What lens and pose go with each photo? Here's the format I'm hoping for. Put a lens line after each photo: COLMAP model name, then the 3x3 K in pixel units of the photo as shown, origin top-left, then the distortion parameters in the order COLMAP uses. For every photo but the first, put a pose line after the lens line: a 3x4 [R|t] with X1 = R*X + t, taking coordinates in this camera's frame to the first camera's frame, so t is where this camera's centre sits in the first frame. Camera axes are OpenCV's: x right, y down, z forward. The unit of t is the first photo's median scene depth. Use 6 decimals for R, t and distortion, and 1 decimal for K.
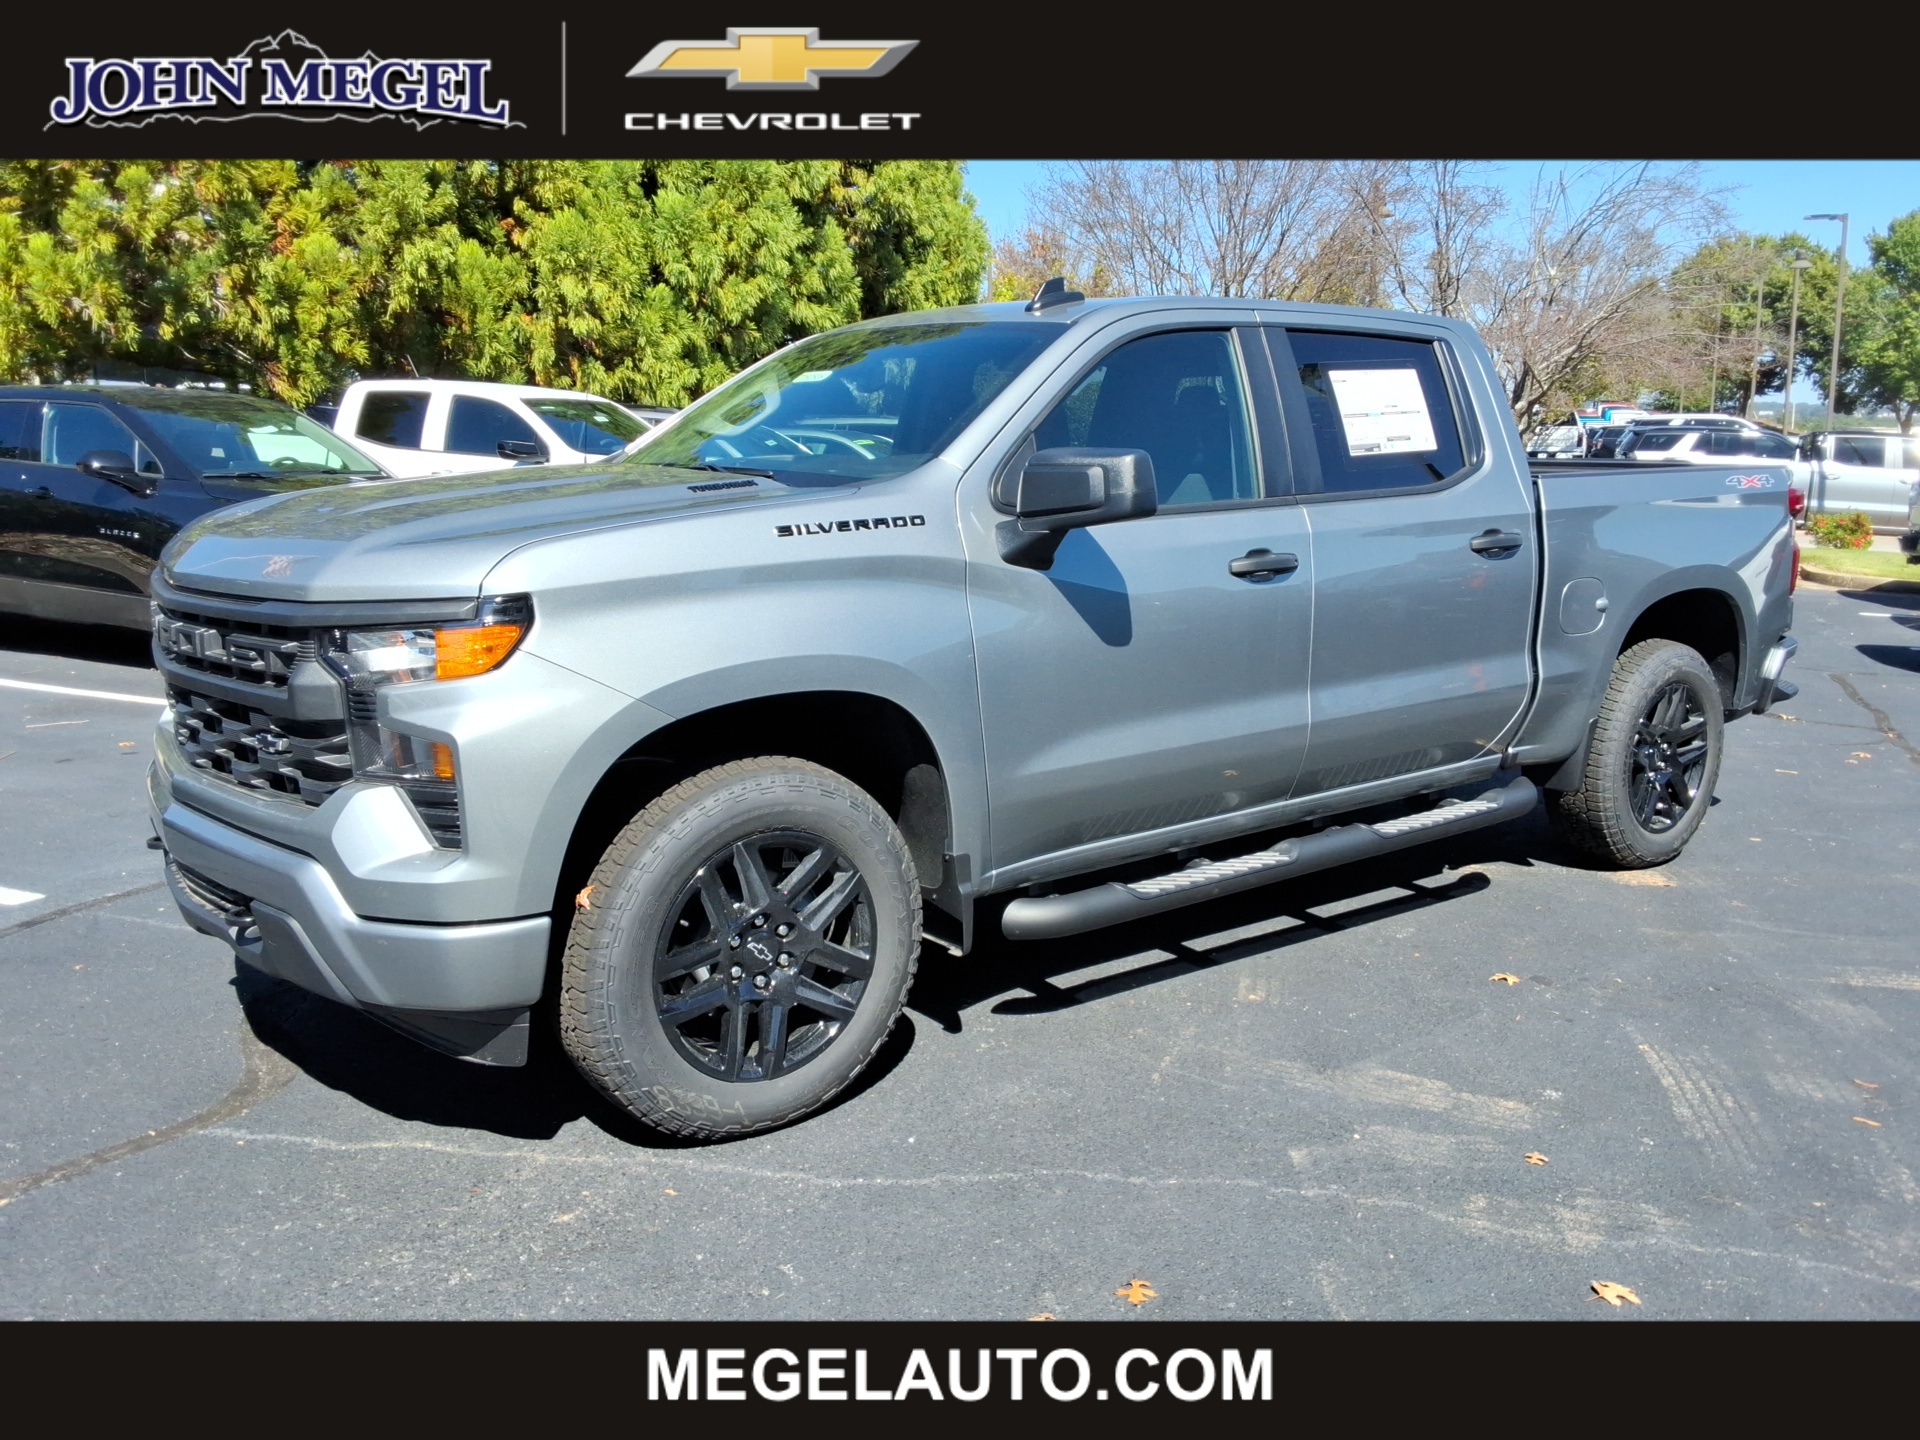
lens RADIAL K [[1560.1, 0, 974.9], [0, 1560.1, 718.3], [0, 0, 1]] dist [0.086109, -0.131123]
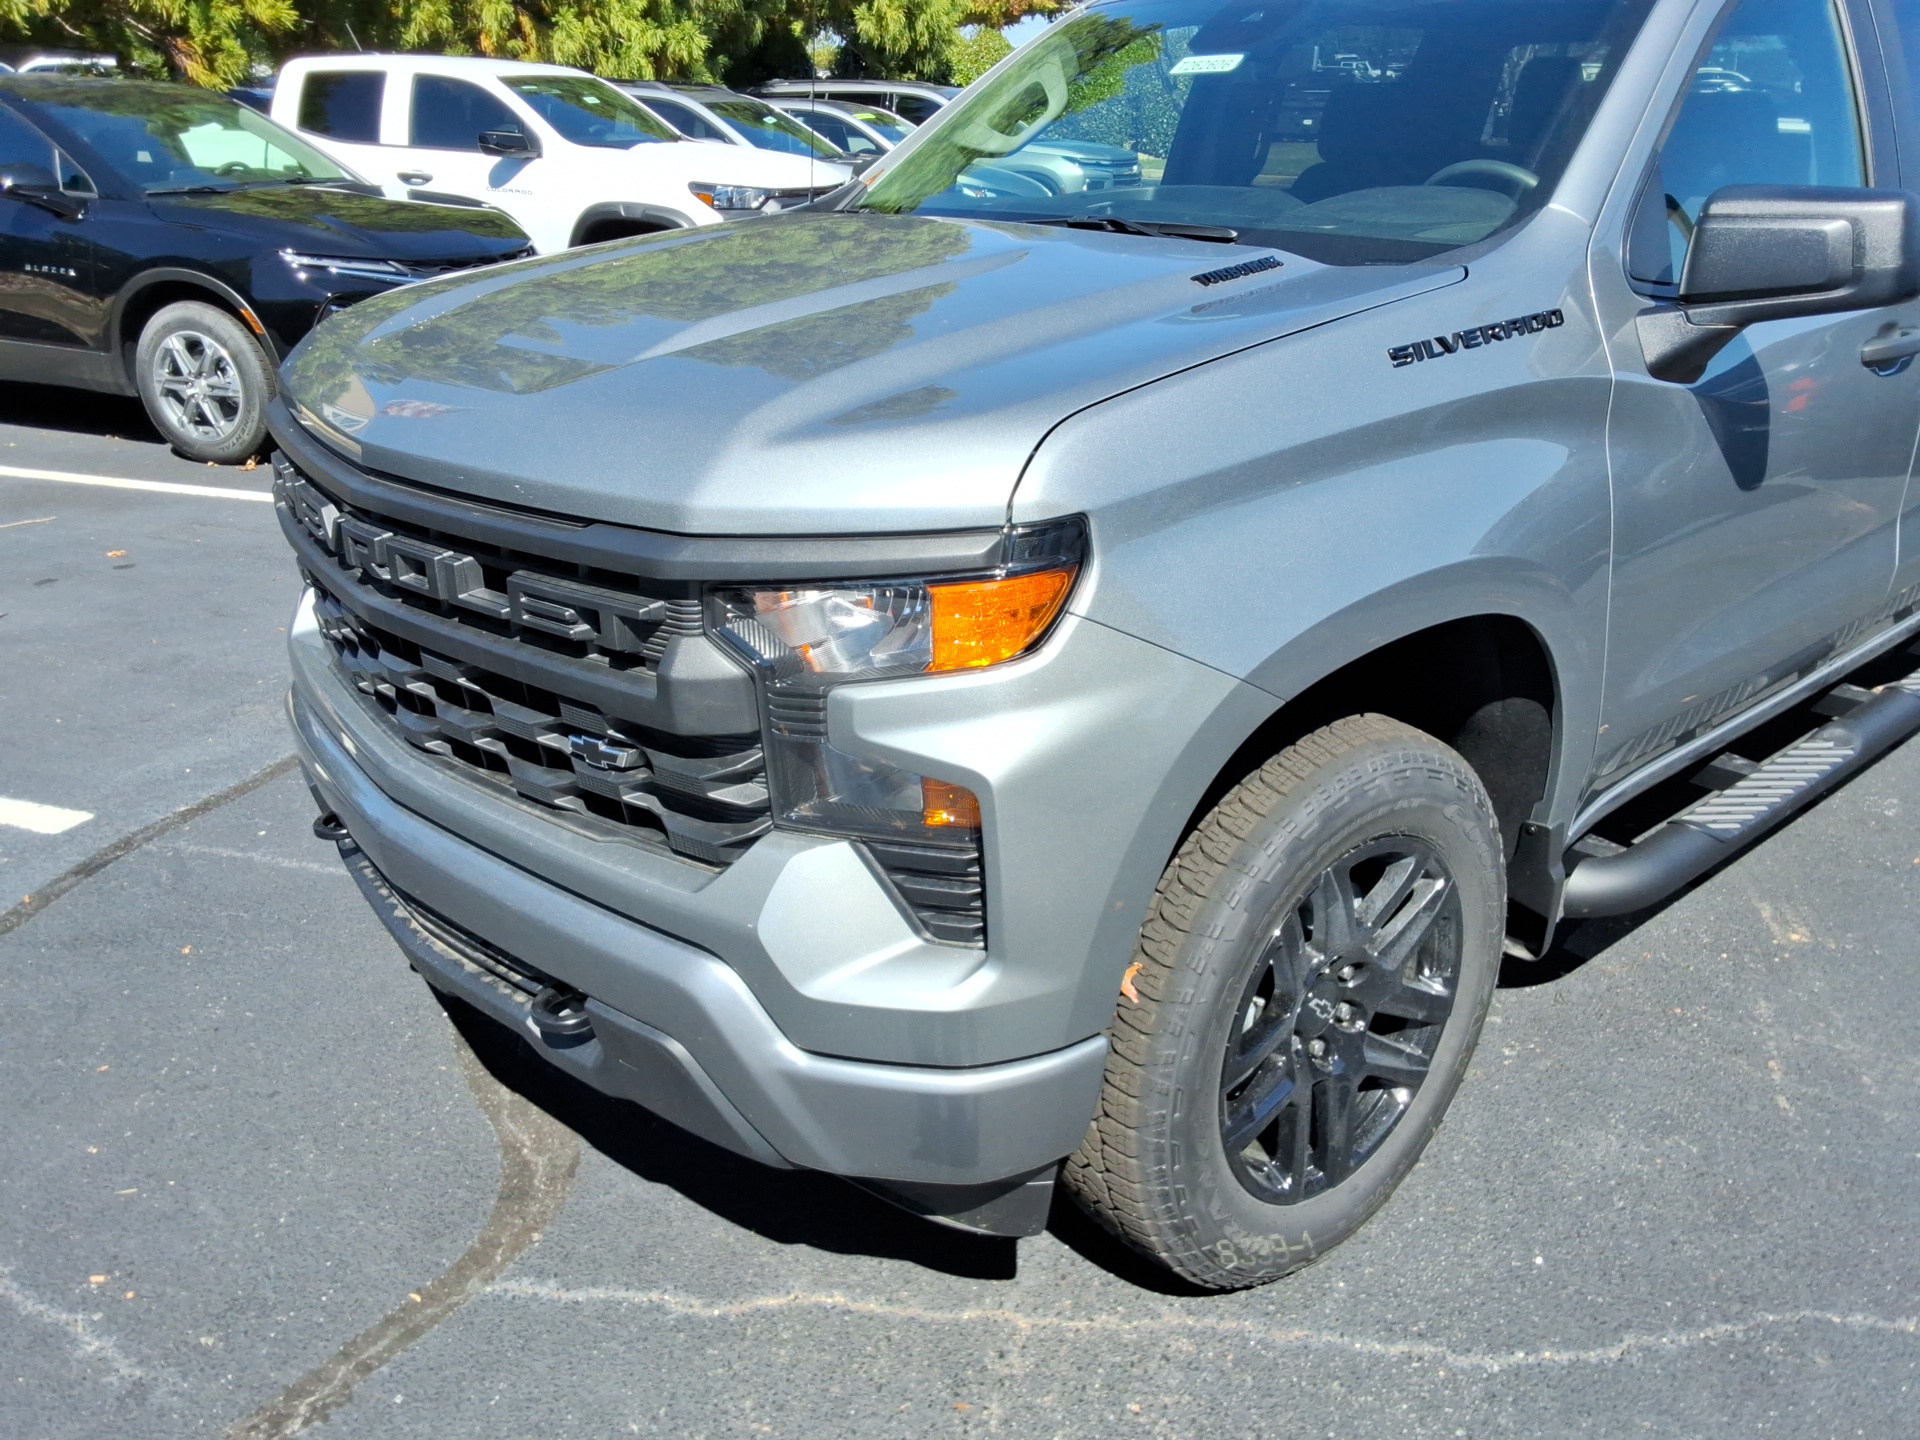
lens RADIAL K [[1557.9, 0, 965.8], [0, 1557.9, 717.1], [0, 0, 1]] dist [0.133301, -0.223679]
pose [[0.998547, -0.034956, 0.041024, -0.261110], [0.026305, 0.980425, 0.195128, -0.088066], [-0.047042, -0.193765, 0.979919, 0.320867]]
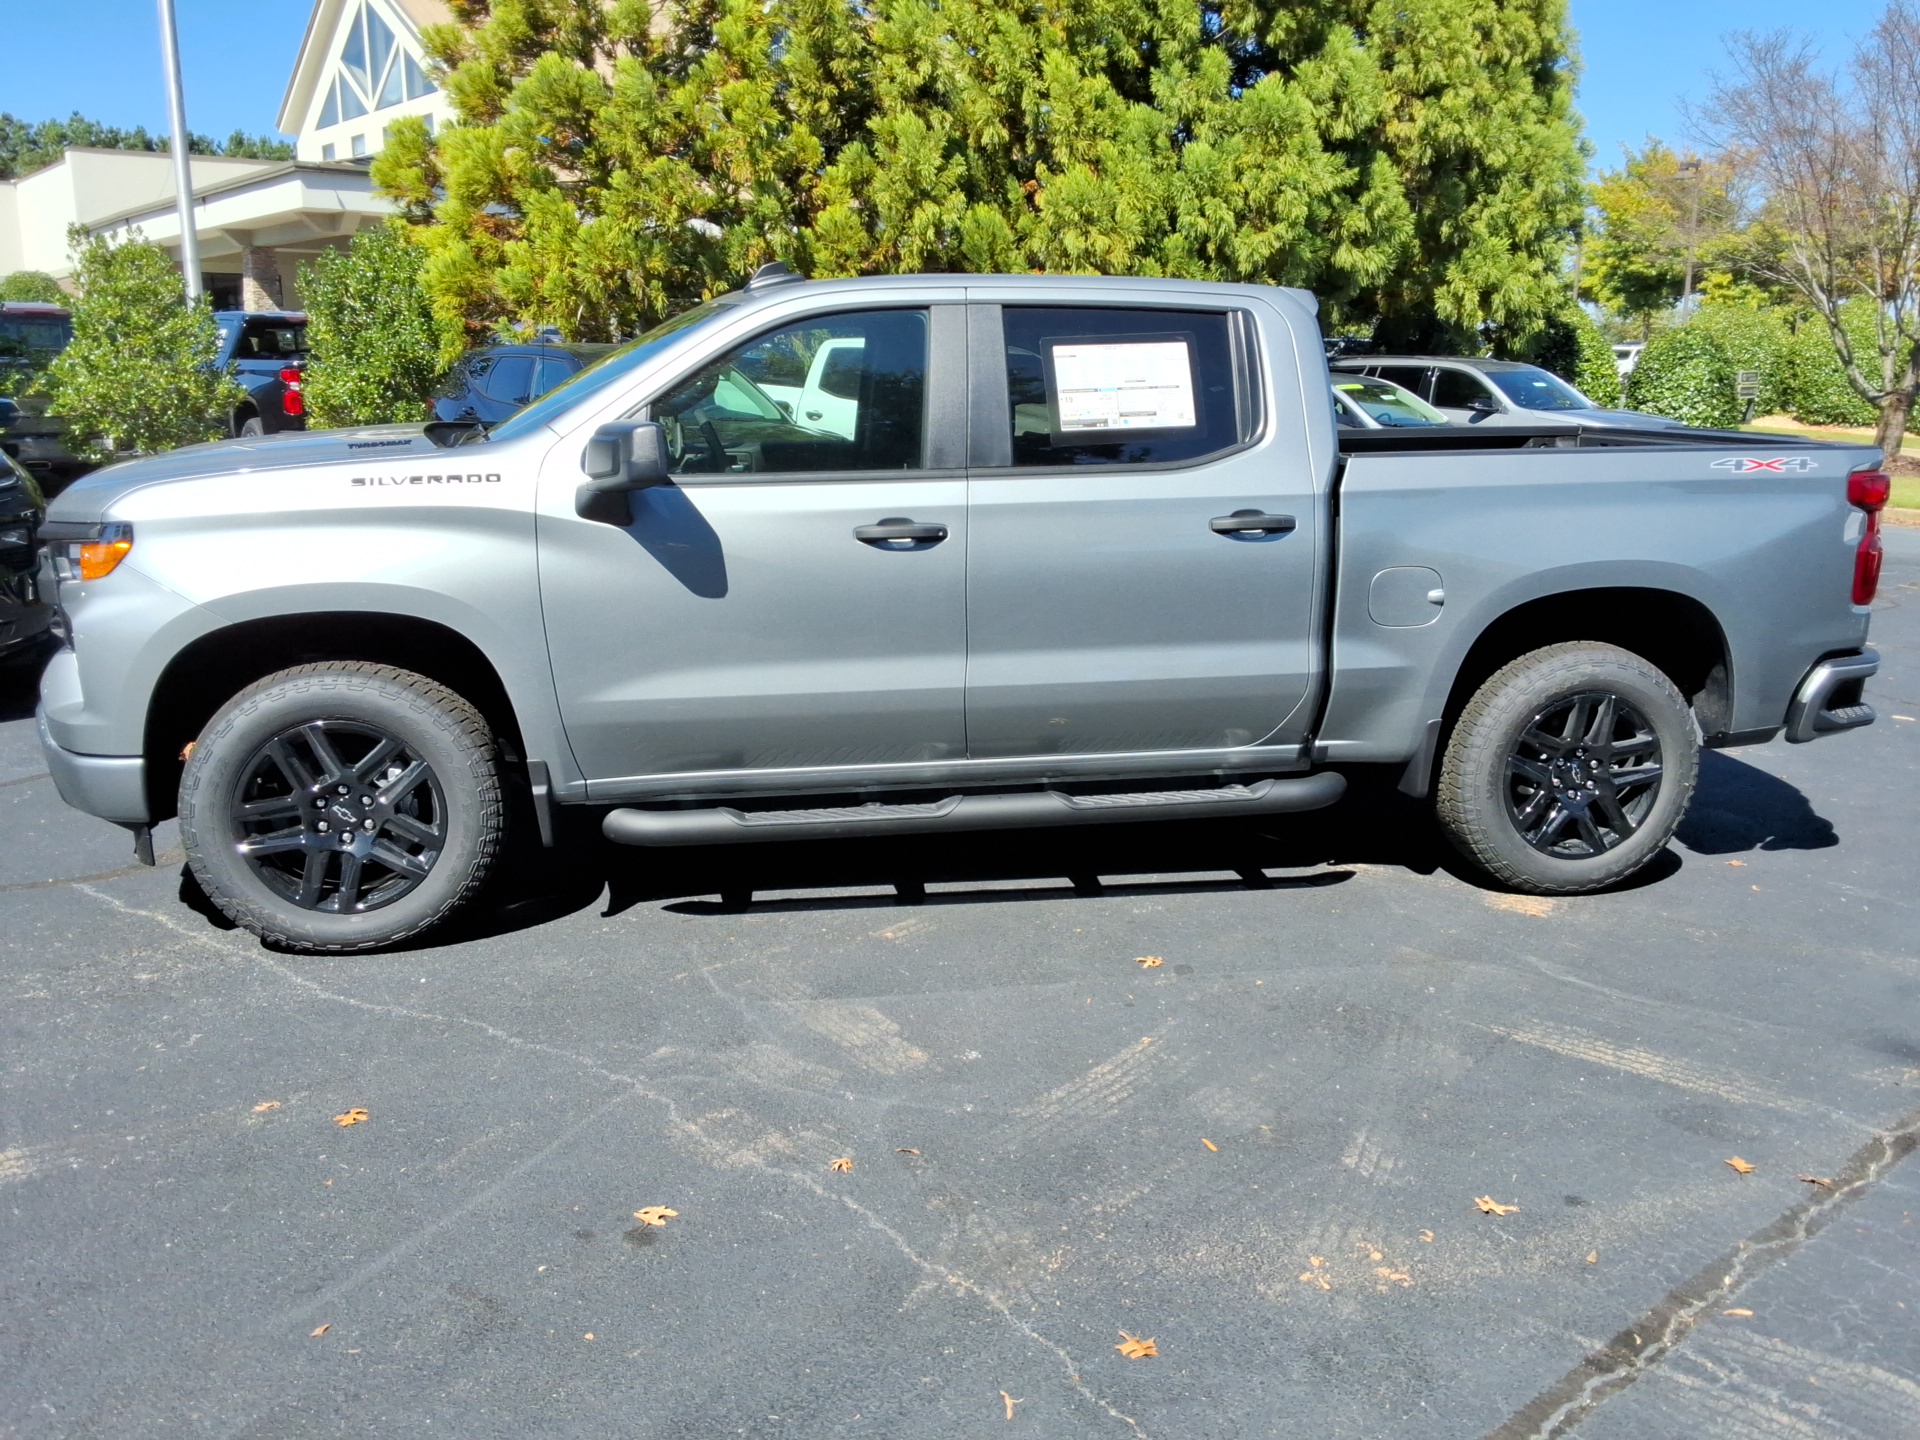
lens RADIAL K [[1512.0, 0, 970.4], [0, 1512.0, 705.3], [0, 0, 1]] dist [0.099522, -0.109233]
pose [[0.882915, 0.107828, -0.456984, 0.732760], [-0.090271, 0.994099, 0.060154, -0.049692], [0.460773, -0.011858, 0.887439, 0.110985]]
